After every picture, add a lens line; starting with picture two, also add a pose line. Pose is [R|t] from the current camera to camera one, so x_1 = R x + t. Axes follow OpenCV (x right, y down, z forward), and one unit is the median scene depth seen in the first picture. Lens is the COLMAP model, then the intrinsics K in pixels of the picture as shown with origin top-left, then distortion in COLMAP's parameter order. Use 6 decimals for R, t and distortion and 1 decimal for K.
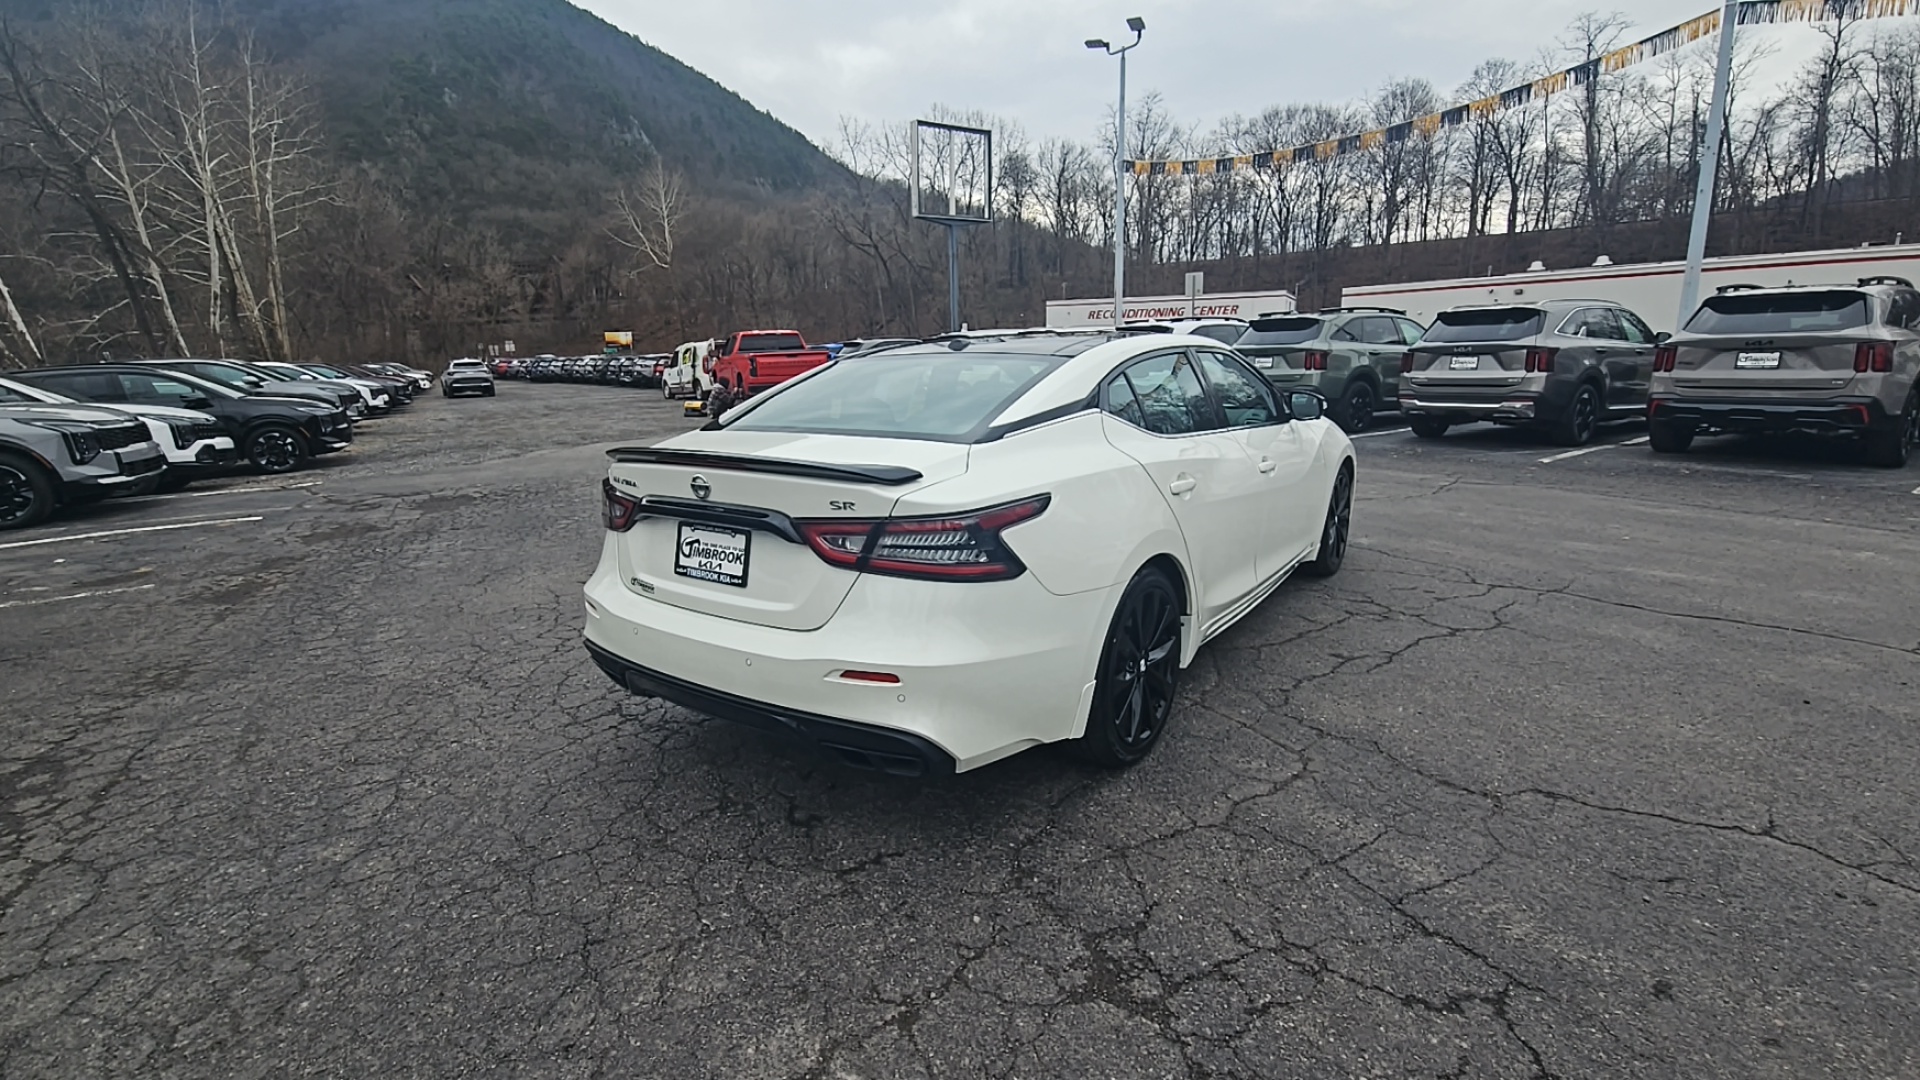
lens RADIAL K [[858.6, 0, 957.4], [0, 858.6, 535.1], [0, 0, 1]] dist [0.013255, -0.008591]
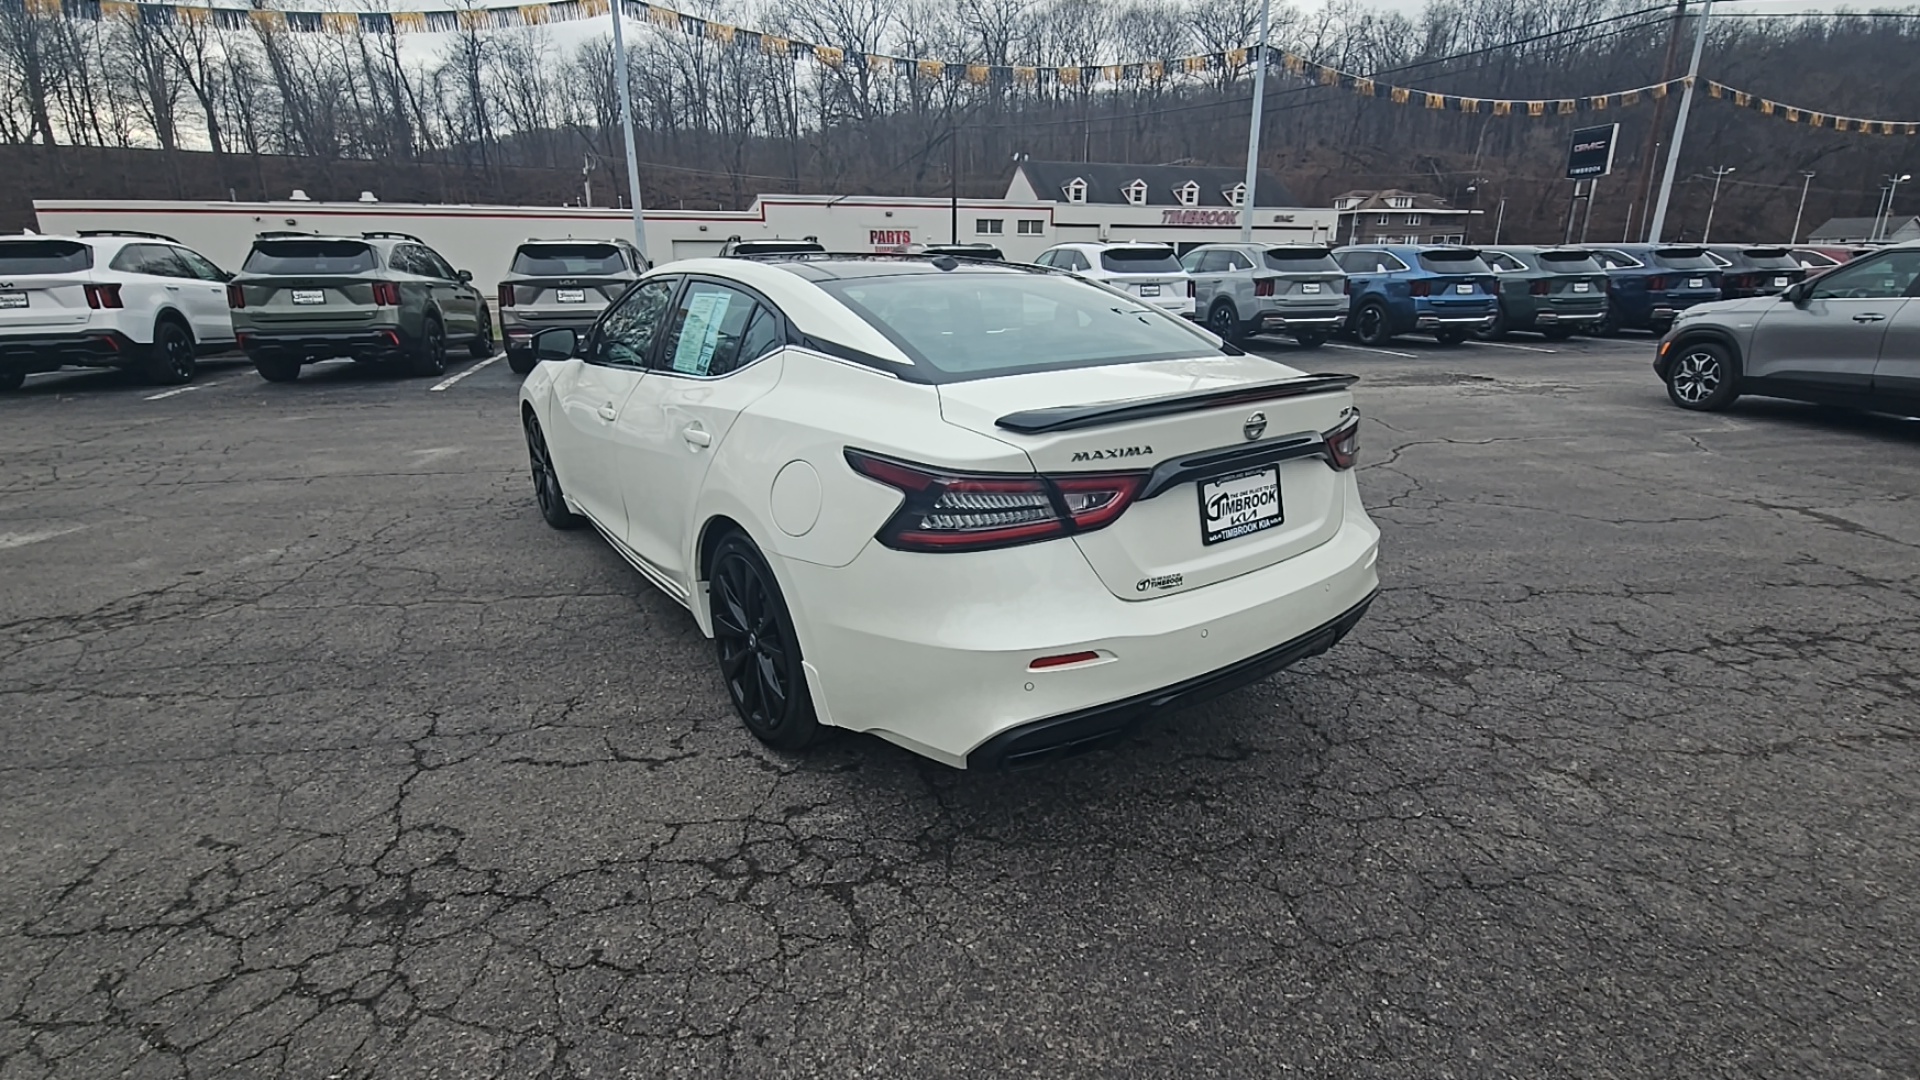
lens RADIAL K [[858.6, 0, 957.4], [0, 858.6, 535.1], [0, 0, 1]] dist [0.013255, -0.008591]
pose [[0.315289, -0.257235, 0.913468, -0.044072], [0.194559, 0.959637, 0.203083, -0.006717], [-0.928838, 0.113694, 0.352611, 0.036365]]
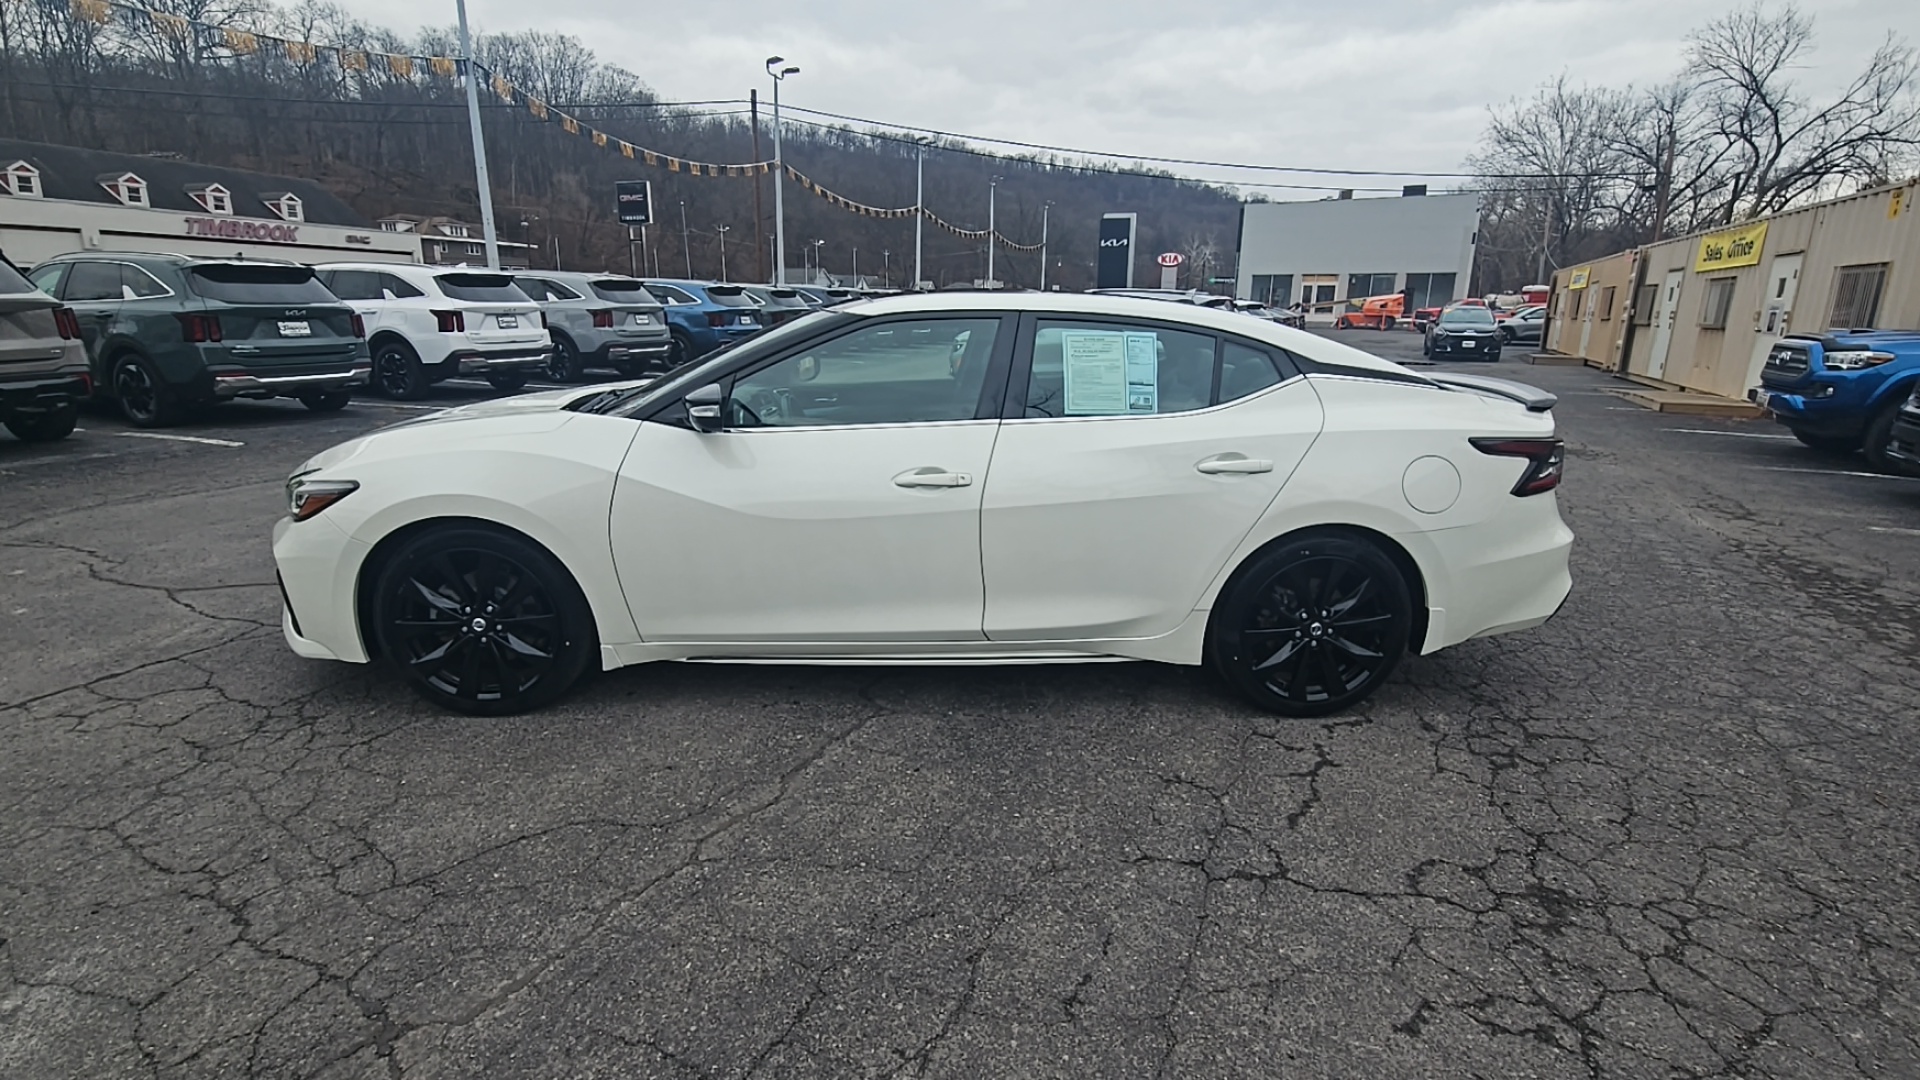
lens RADIAL K [[858.6, 0, 957.4], [0, 858.6, 535.1], [0, 0, 1]] dist [0.013255, -0.008591]
pose [[-0.613018, -0.189402, 0.767030, -0.034766], [0.165116, 0.918689, 0.358813, -0.019643], [-0.772622, 0.346608, -0.531900, 0.095385]]
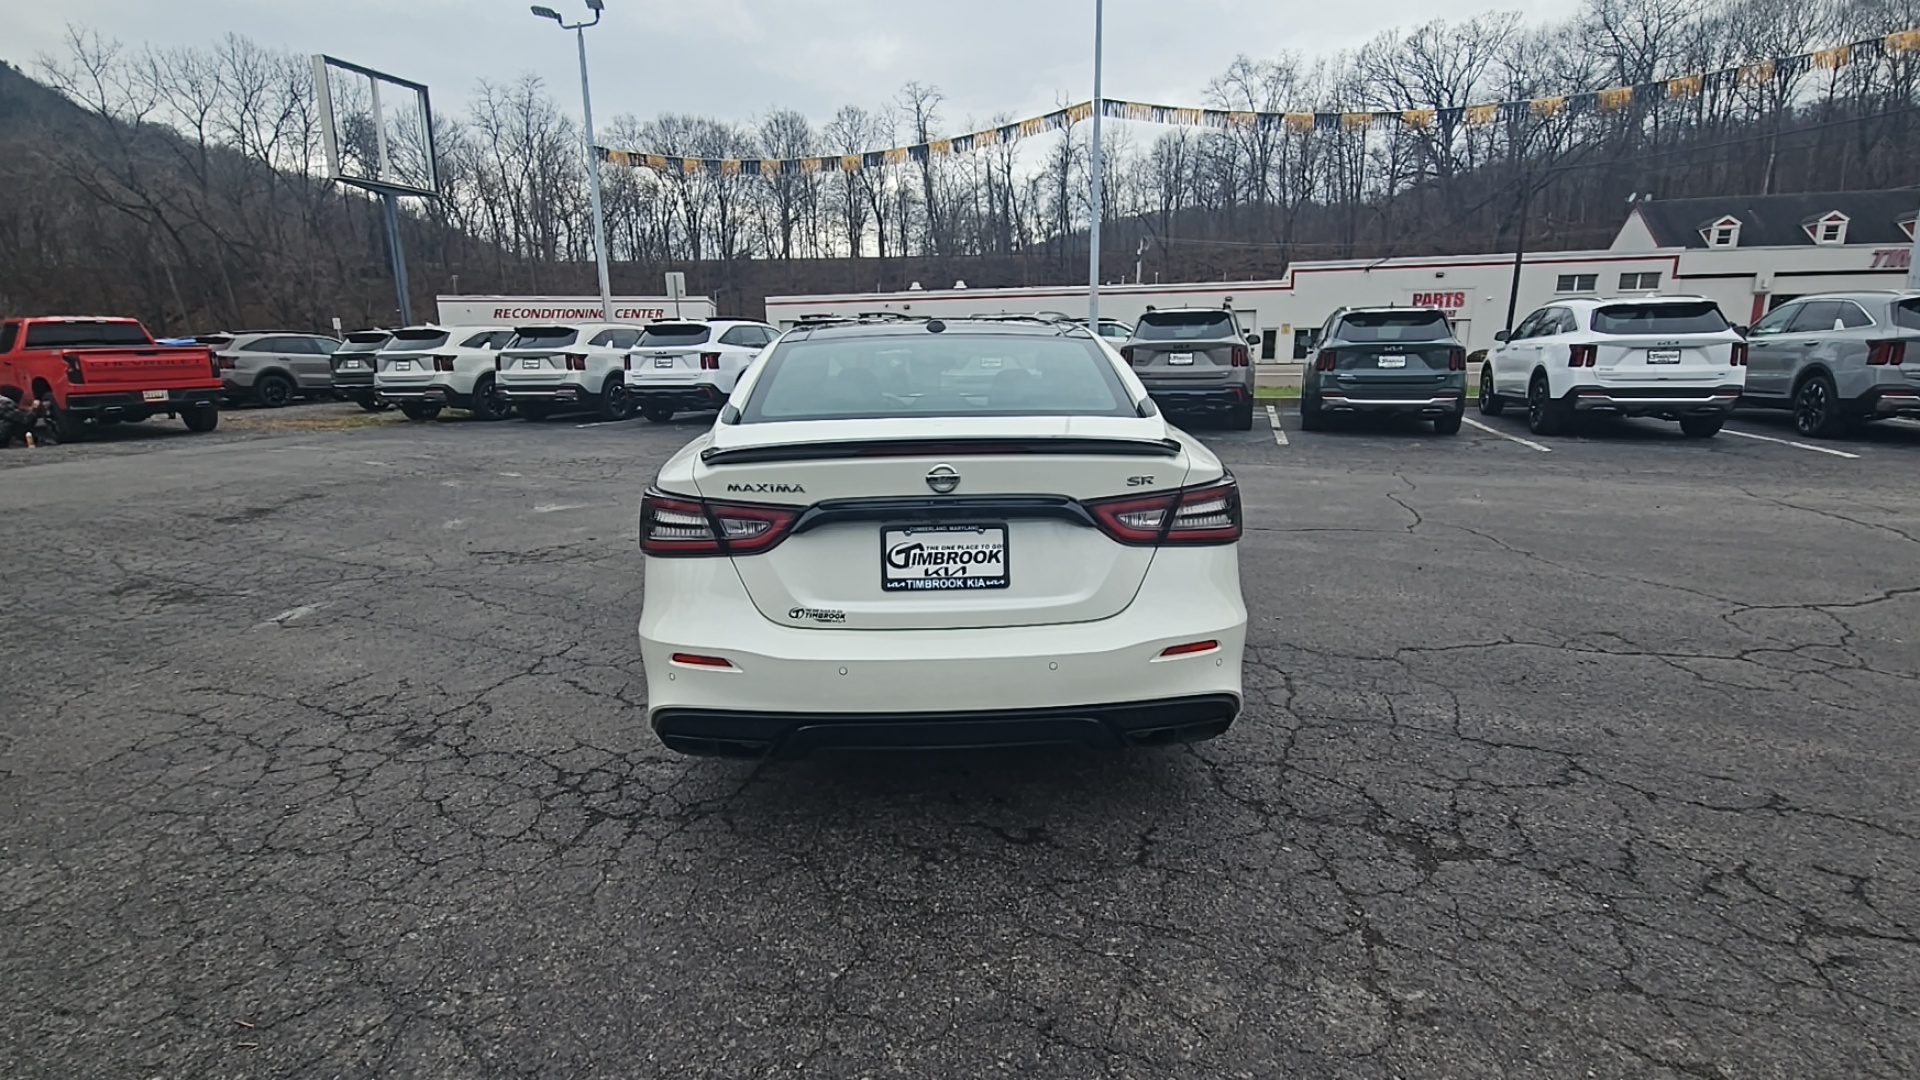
lens RADIAL K [[858.6, 0, 957.4], [0, 858.6, 535.1], [0, 0, 1]] dist [0.013255, -0.008591]
pose [[0.796142, -0.118231, 0.593446, -0.029325], [0.121567, 0.991982, 0.034542, -0.001069], [-0.592772, 0.044643, 0.804132, 0.011603]]
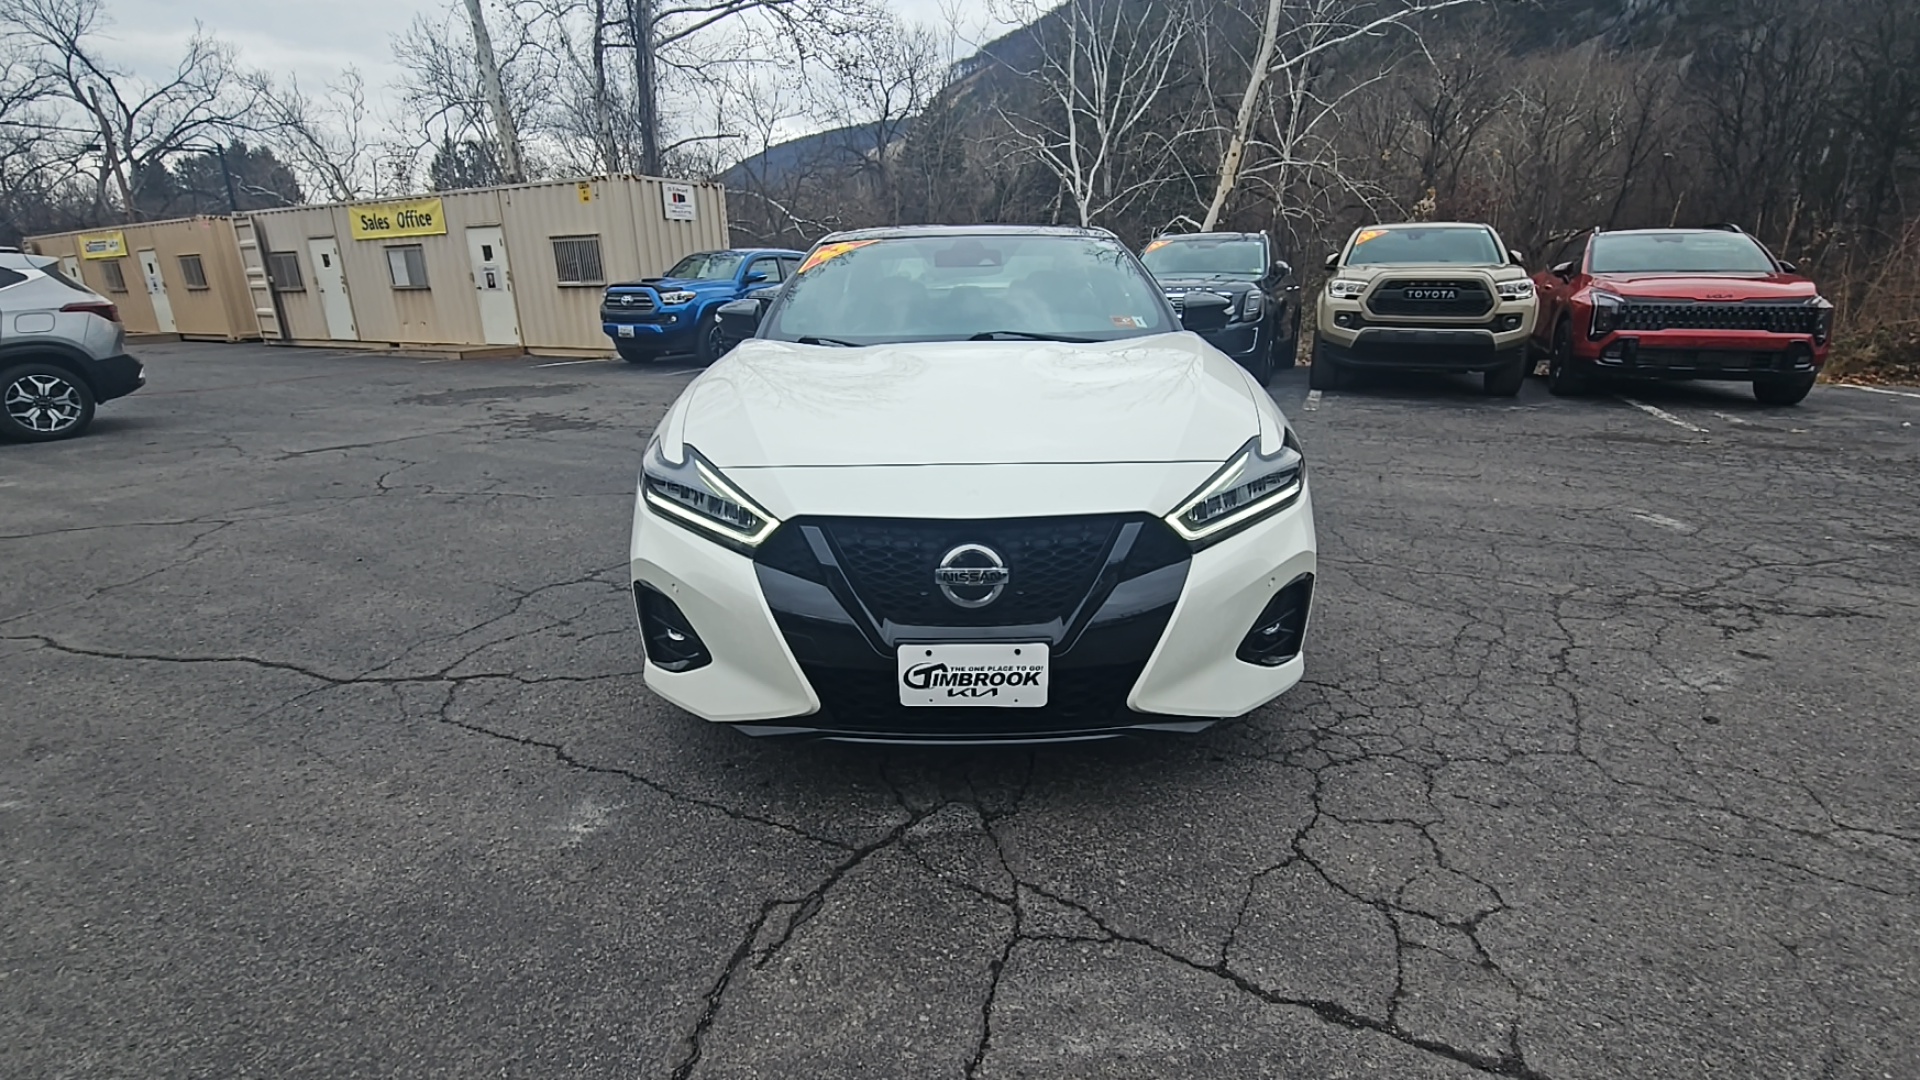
lens RADIAL K [[858.6, 0, 957.4], [0, 858.6, 535.1], [0, 0, 1]] dist [0.013255, -0.008591]
pose [[-0.819704, 0.200039, -0.536722, 0.045705], [-0.083244, 0.885481, 0.457158, -0.022850], [0.566707, 0.419413, -0.709180, 0.113753]]
